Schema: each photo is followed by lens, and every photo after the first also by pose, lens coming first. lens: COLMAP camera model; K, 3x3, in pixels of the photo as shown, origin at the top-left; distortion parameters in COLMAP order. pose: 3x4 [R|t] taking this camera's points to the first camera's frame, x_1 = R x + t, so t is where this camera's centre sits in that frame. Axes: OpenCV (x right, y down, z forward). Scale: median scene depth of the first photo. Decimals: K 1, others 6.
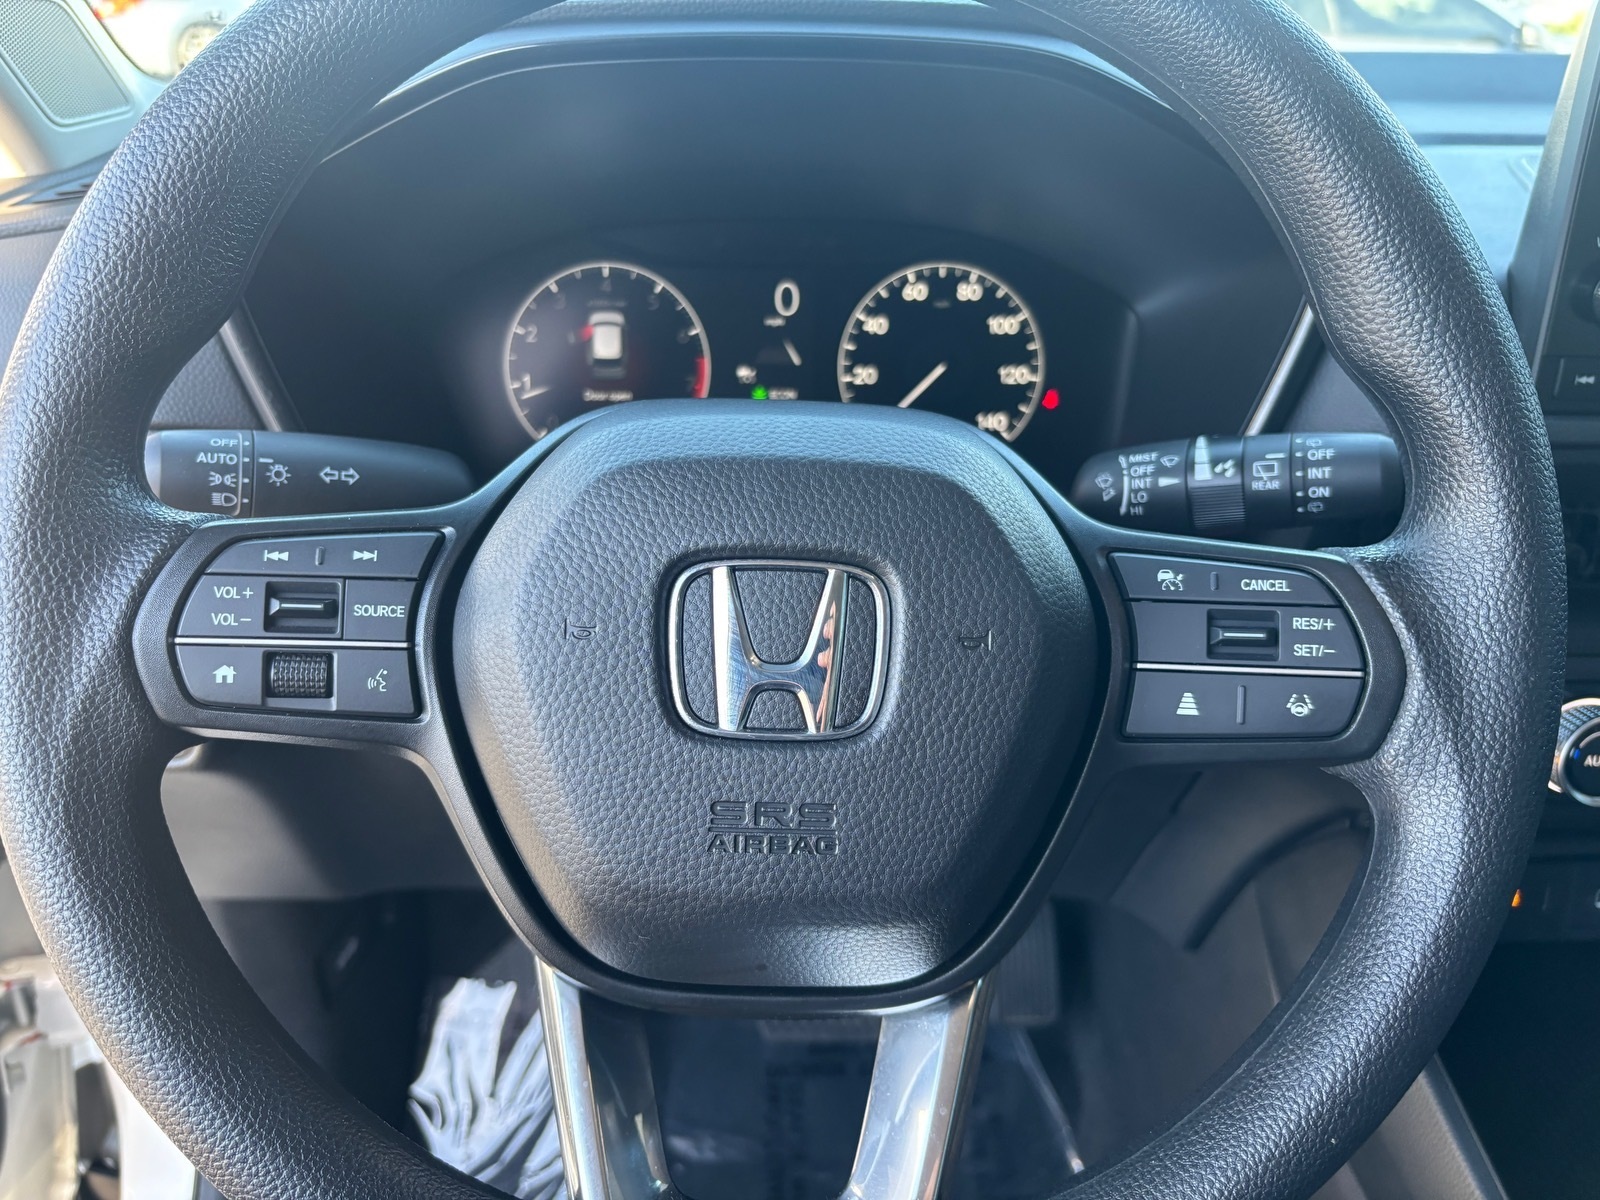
lens RADIAL K [[1196.4, 0, 795.4], [0, 1196.4, 601.4], [0, 0, 1]] dist [0.025708, -0.022017]
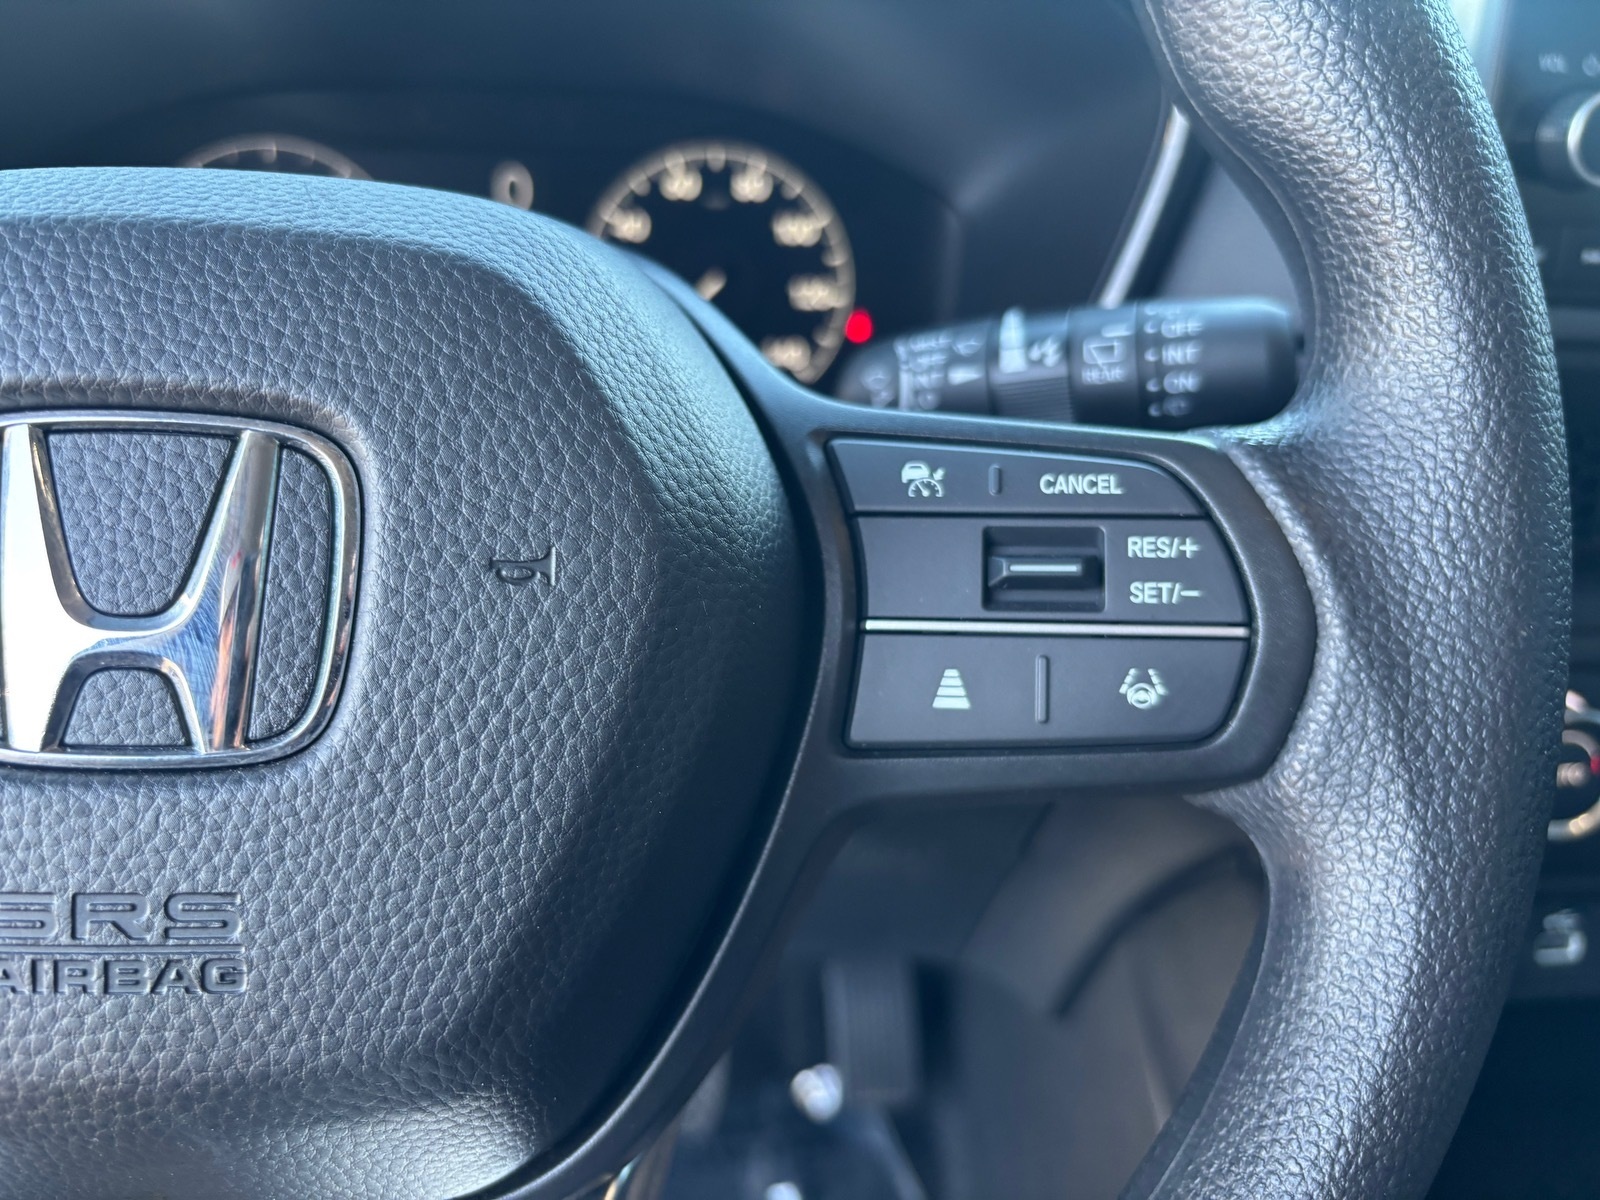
lens RADIAL K [[1298.1, 0, 773.7], [0, 1298.1, 582.5], [0, 0, 1]] dist [-0.020076, 0.008947]
pose [[0.996120, -0.008838, 0.087555, 0.194722], [0.011678, 0.999420, -0.031980, 0.054914], [-0.087222, 0.032878, 0.995646, 0.405325]]
